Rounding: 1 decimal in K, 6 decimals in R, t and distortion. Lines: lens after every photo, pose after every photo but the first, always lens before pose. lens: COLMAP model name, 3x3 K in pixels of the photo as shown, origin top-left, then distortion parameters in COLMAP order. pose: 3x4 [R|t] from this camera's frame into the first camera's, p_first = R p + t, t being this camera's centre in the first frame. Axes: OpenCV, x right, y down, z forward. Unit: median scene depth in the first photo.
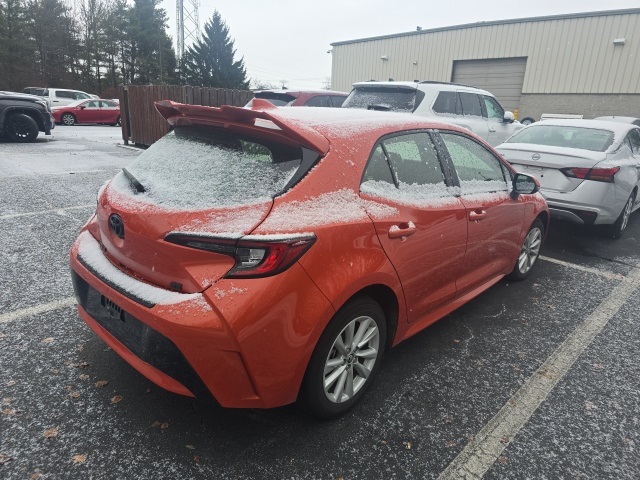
lens RADIAL K [[430.7, 0, 319.8], [0, 430.7, 238.3], [0, 0, 1]] dist [0.031008, -0.020049]
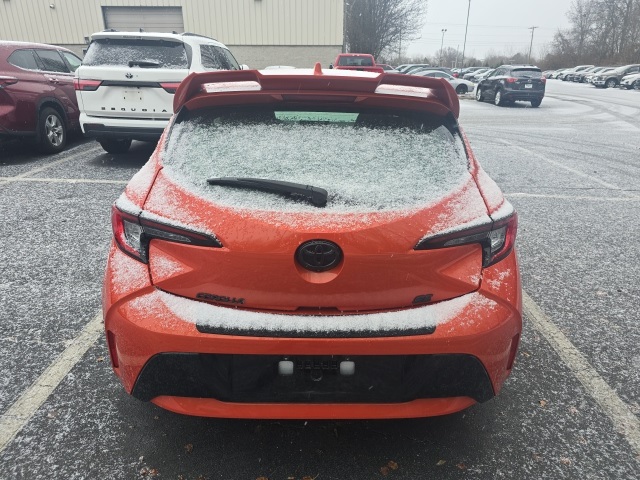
lens RADIAL K [[430.7, 0, 315.9], [0, 430.7, 238.2], [0, 0, 1]] dist [0.031008, -0.020049]
pose [[0.723743, -0.283769, 0.629024, -0.822372], [0.220179, 0.958852, 0.179229, -0.166162], [-0.654001, 0.008782, 0.756443, 0.428148]]
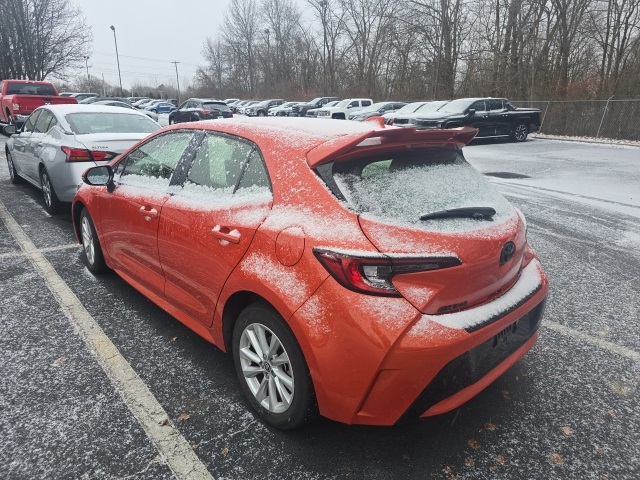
lens RADIAL K [[430.7, 0, 321.8], [0, 430.7, 239.0], [0, 0, 1]] dist [0.031008, -0.020049]
pose [[0.074322, -0.333312, 0.939883, -1.318918], [0.268304, 0.914420, 0.303066, -0.443414], [-0.960463, 0.229649, 0.157391, 1.136894]]
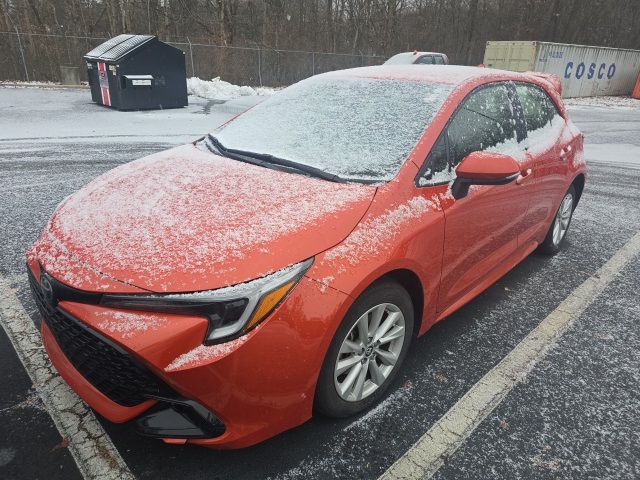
lens RADIAL K [[430.7, 0, 320.5], [0, 430.7, 241.8], [0, 0, 1]] dist [0.031008, -0.020049]
pose [[-0.996339, -0.083503, -0.018309, 0.431742], [-0.076797, 0.780207, 0.620789, -0.819962], [-0.037553, 0.619923, -0.783764, 2.873227]]
